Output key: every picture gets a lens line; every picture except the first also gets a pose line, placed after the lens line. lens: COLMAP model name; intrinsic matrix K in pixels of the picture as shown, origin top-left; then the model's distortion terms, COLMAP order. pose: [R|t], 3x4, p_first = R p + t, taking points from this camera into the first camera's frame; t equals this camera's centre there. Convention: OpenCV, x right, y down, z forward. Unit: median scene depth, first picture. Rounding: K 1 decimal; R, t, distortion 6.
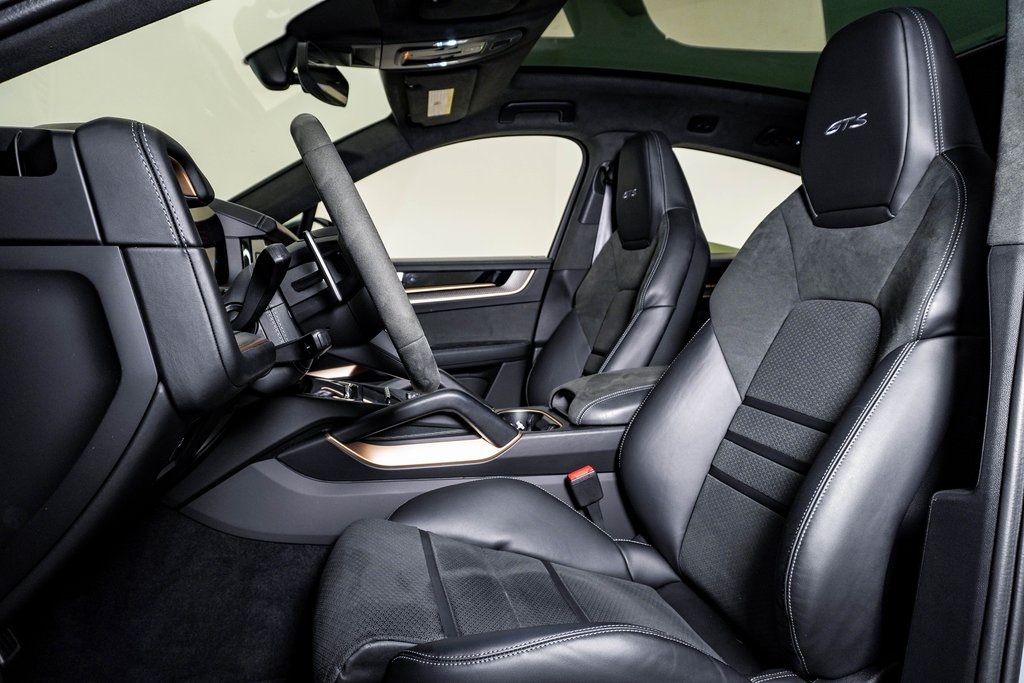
lens RADIAL K [[682.6, 0, 512.0], [0, 682.6, 341.5], [0, 0, 1]] dist [-0.040028, 0.006631]
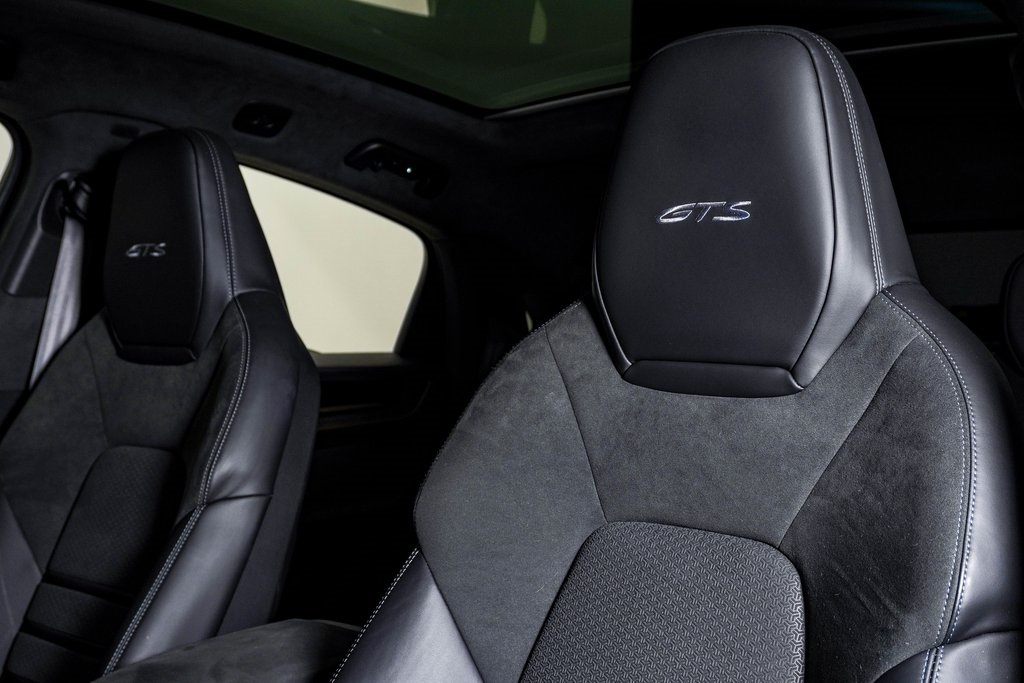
lens RADIAL K [[1169.7, 0, 512.0], [0, 1169.7, 341.5], [0, 0, 1]] dist [-0.003332, -0.019049]
pose [[0.802077, 0.020276, 0.596876, -0.127857], [0.029693, 0.996834, -0.073763, -0.093984], [-0.596482, 0.076887, 0.798935, 0.209166]]
